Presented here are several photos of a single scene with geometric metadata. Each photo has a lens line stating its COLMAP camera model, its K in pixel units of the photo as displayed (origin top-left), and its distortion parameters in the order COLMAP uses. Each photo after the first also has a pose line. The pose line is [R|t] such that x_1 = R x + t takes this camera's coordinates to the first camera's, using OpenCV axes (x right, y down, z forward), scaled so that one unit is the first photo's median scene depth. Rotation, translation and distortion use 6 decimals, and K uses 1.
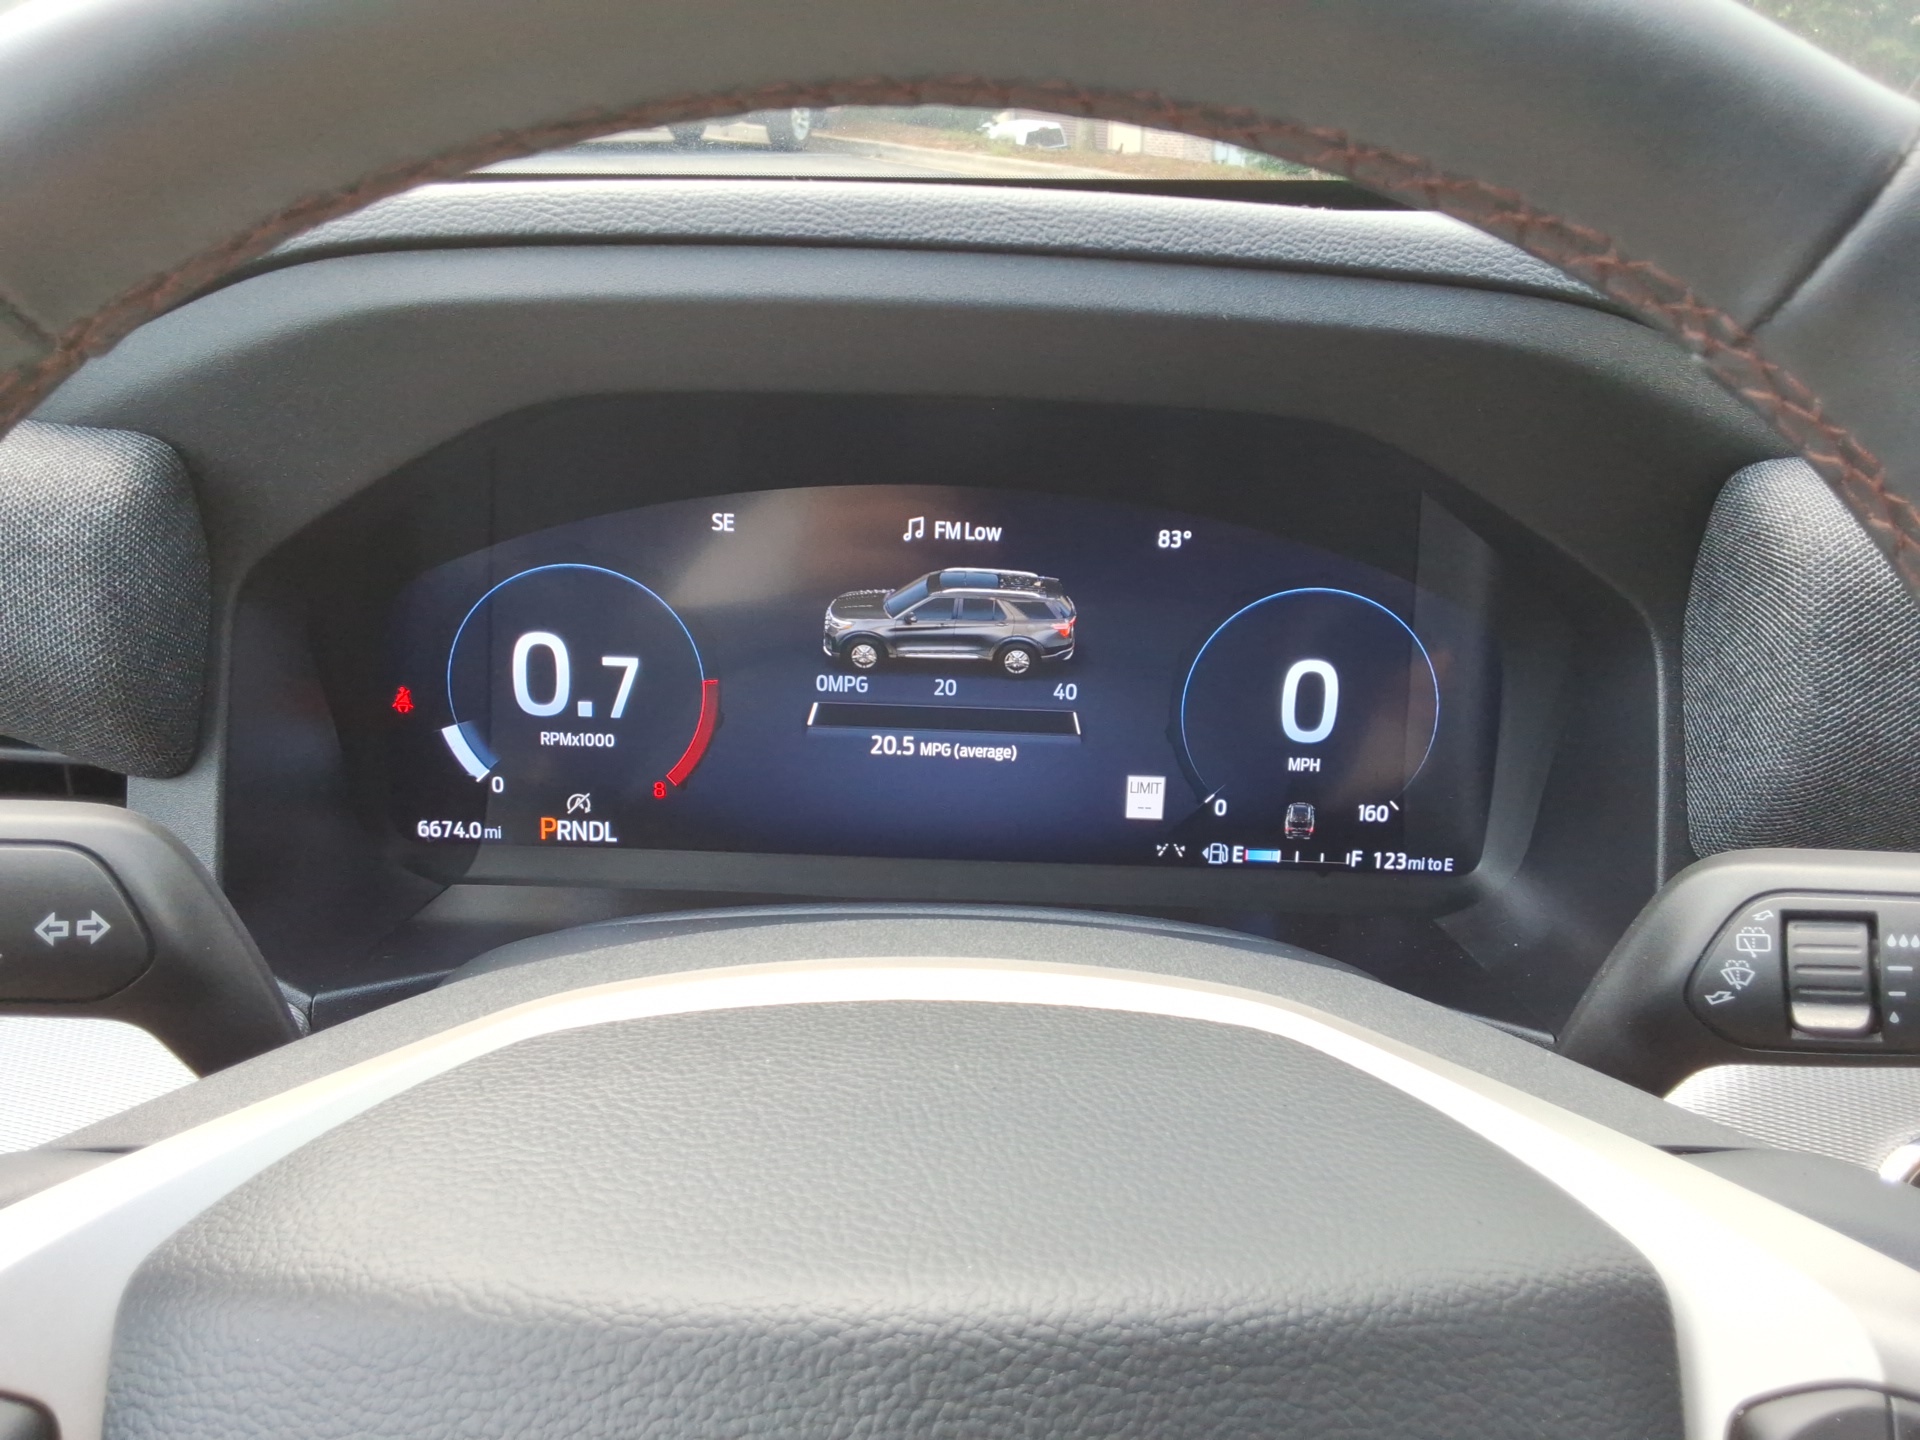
lens RADIAL K [[1541.8, 0, 960.3], [0, 1541.8, 711.5], [0, 0, 1]] dist [0.094833, -0.145167]
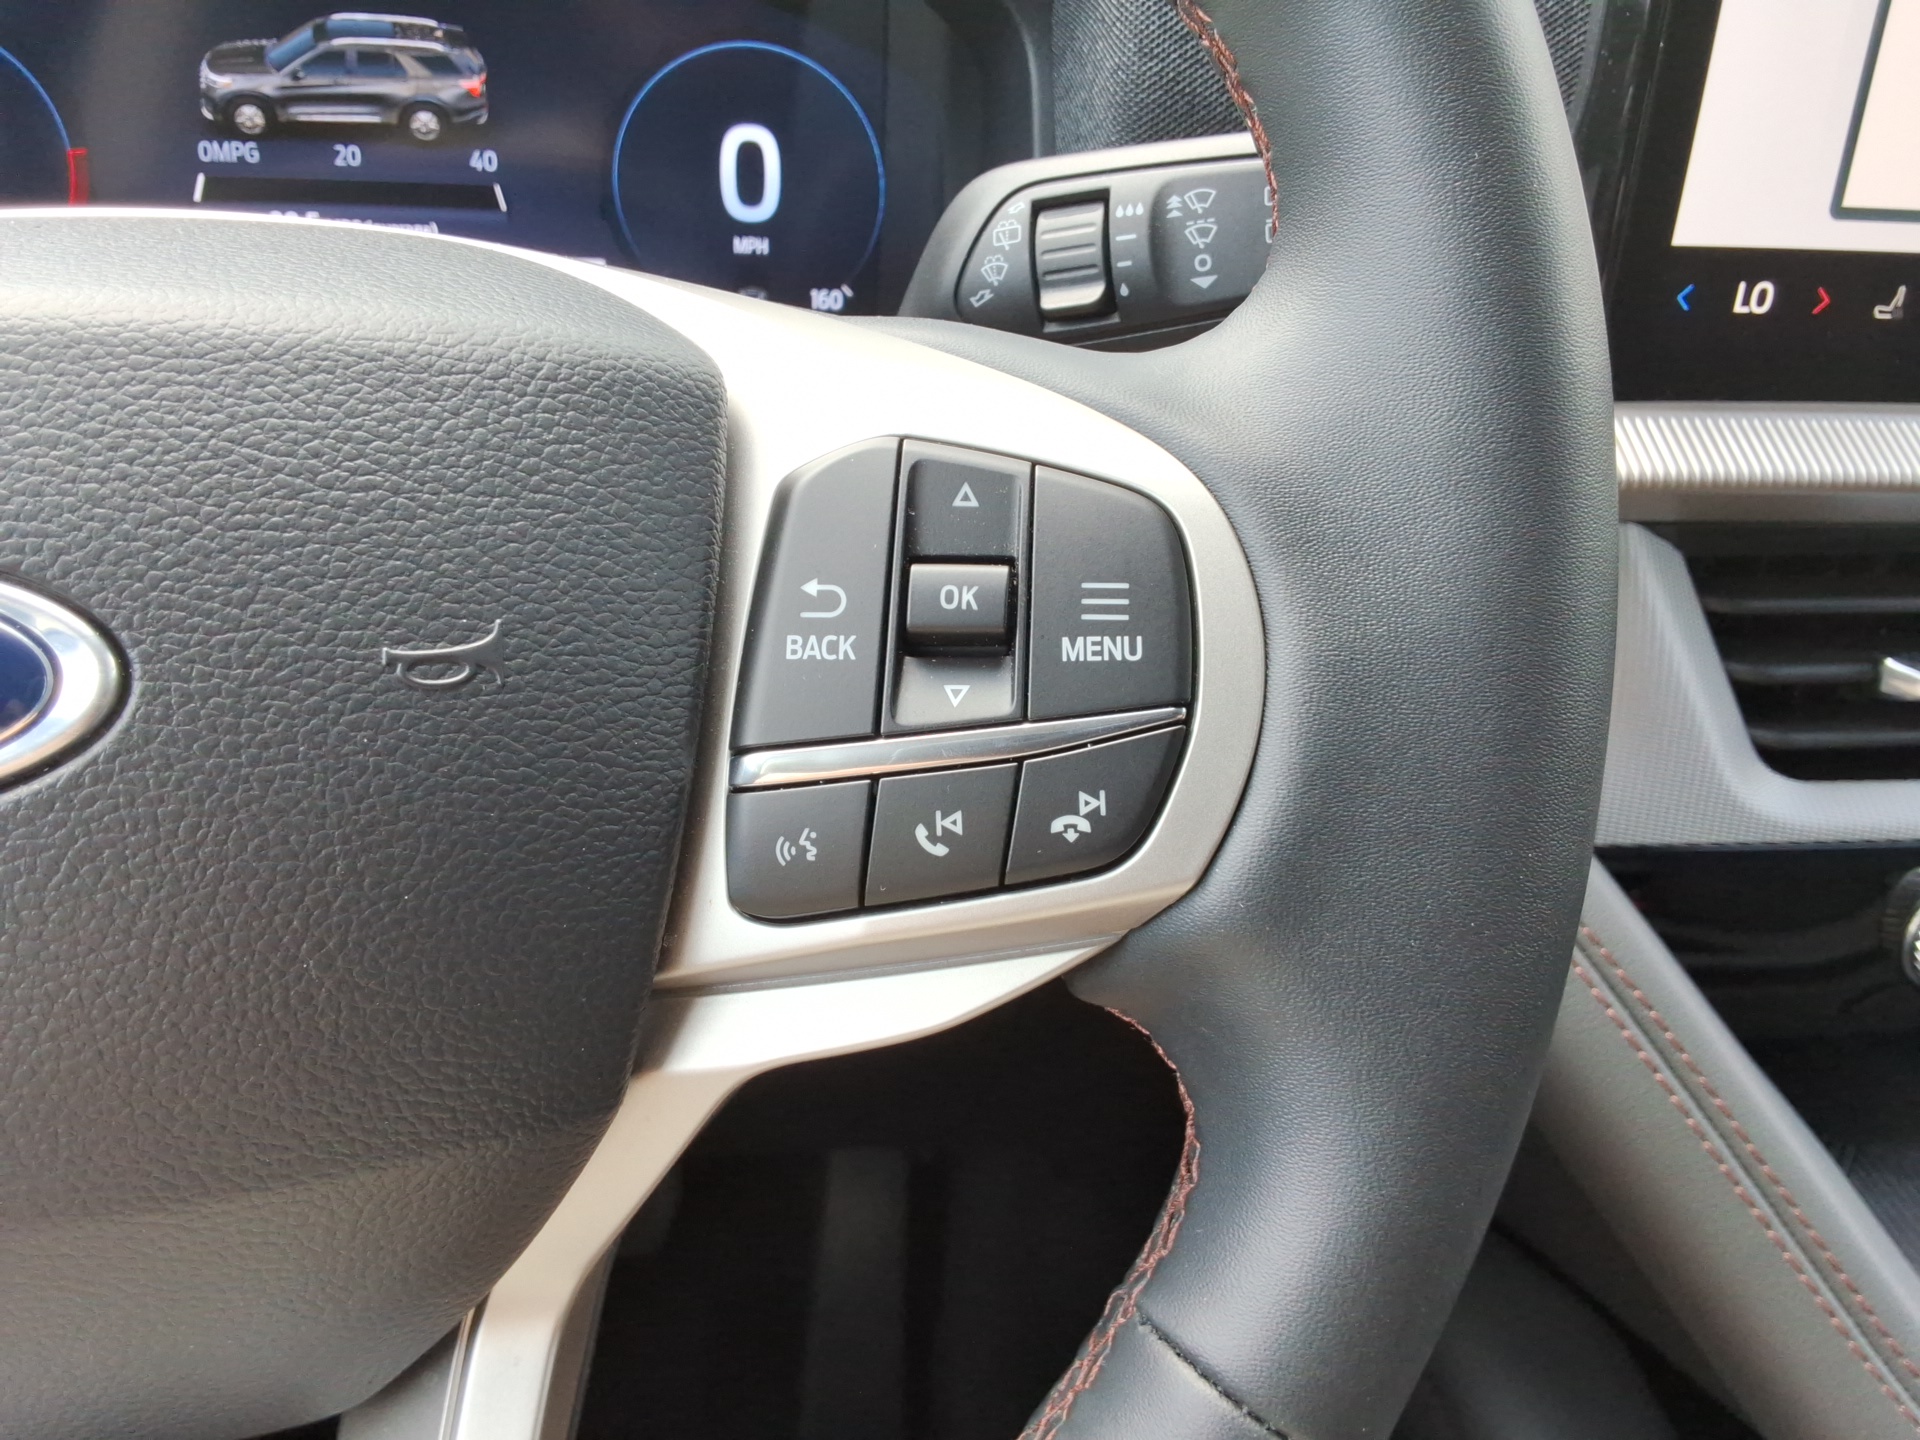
lens RADIAL K [[1569.0, 0, 959.9], [0, 1569.0, 737.1], [0, 0, 1]] dist [0.045215, -0.097086]
pose [[0.987668, -0.055707, 0.146315, 0.195022], [0.033420, 0.988033, 0.150580, 0.198731], [-0.152952, -0.143834, 0.977710, -0.025917]]
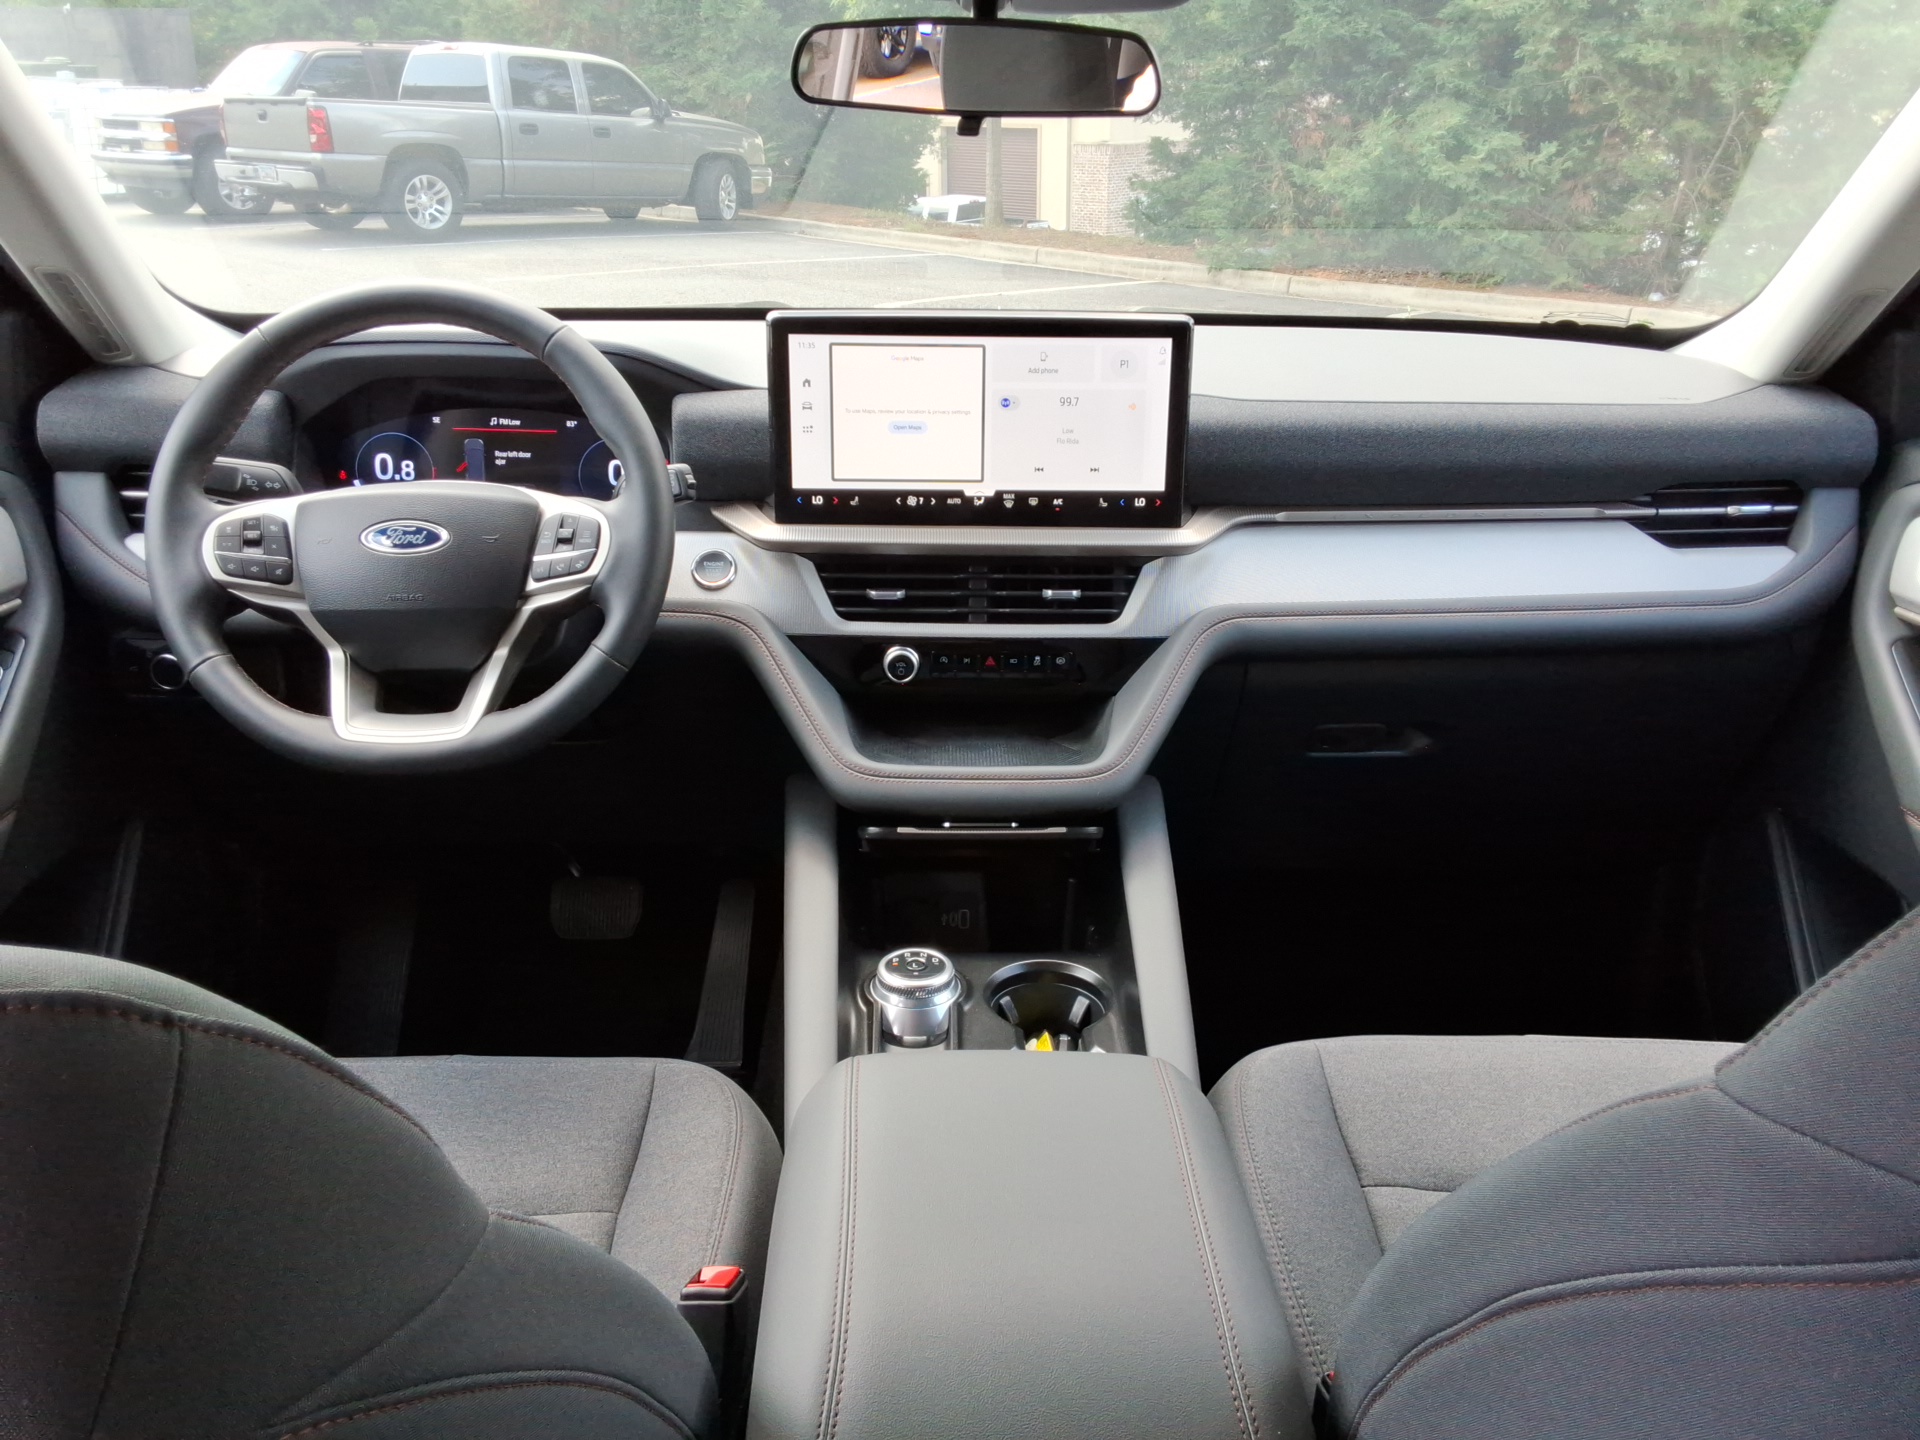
lens RADIAL K [[1541.8, 0, 979.3], [0, 1541.8, 721.6], [0, 0, 1]] dist [0.094833, -0.145167]
pose [[0.999203, -0.022262, 0.033136, 0.907490], [0.023312, 0.999228, -0.031636, 0.672285], [-0.032406, 0.032383, 0.998950, -2.440279]]
